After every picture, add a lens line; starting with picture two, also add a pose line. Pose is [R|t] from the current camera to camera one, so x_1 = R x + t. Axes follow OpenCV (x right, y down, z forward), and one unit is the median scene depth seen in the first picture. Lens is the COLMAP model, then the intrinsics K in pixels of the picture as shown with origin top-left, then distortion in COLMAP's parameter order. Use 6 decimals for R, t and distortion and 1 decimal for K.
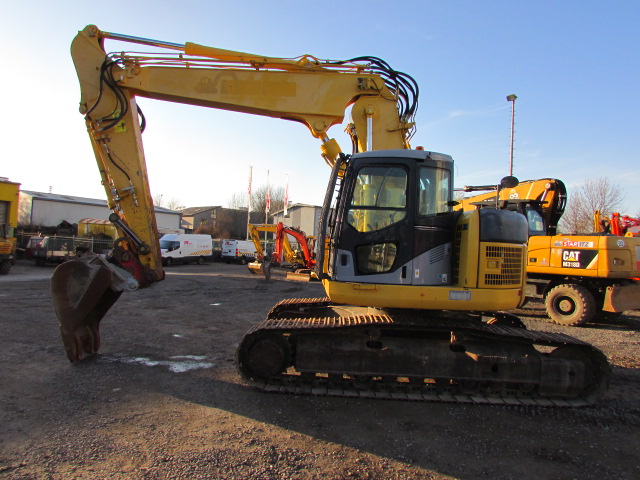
lens RADIAL K [[460.8, 0, 317.6], [0, 460.8, 236.4], [0, 0, 1]] dist [-0.026791, 0.001133]
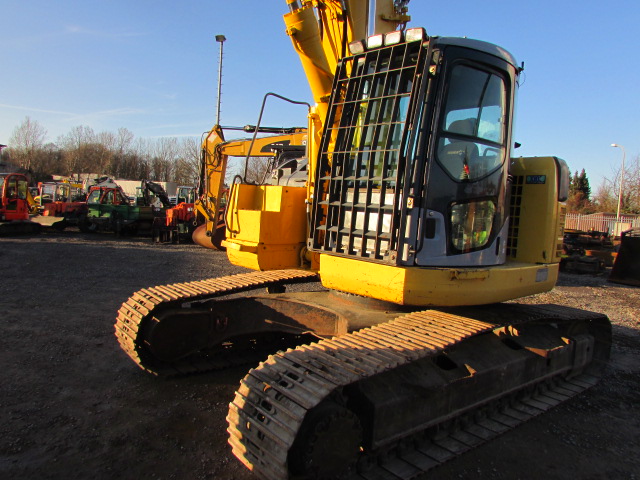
lens RADIAL K [[460.8, 0, 317.6], [0, 460.8, 236.4], [0, 0, 1]] dist [-0.026791, 0.001133]
pose [[0.751606, -0.030715, 0.658897, -0.360525], [-0.047408, 0.993816, 0.100407, 0.010442], [-0.657907, -0.106704, 0.745502, 0.599125]]
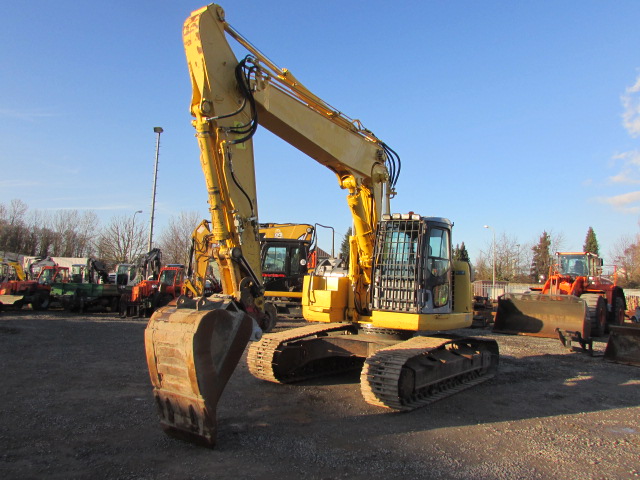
lens RADIAL K [[460.8, 0, 317.6], [0, 460.8, 236.4], [0, 0, 1]] dist [-0.026791, 0.001133]
pose [[0.590402, 0.072146, 0.803879, -1.054416], [-0.036924, 0.997368, -0.062393, -0.025103], [-0.806264, 0.007154, 0.591512, 0.419839]]
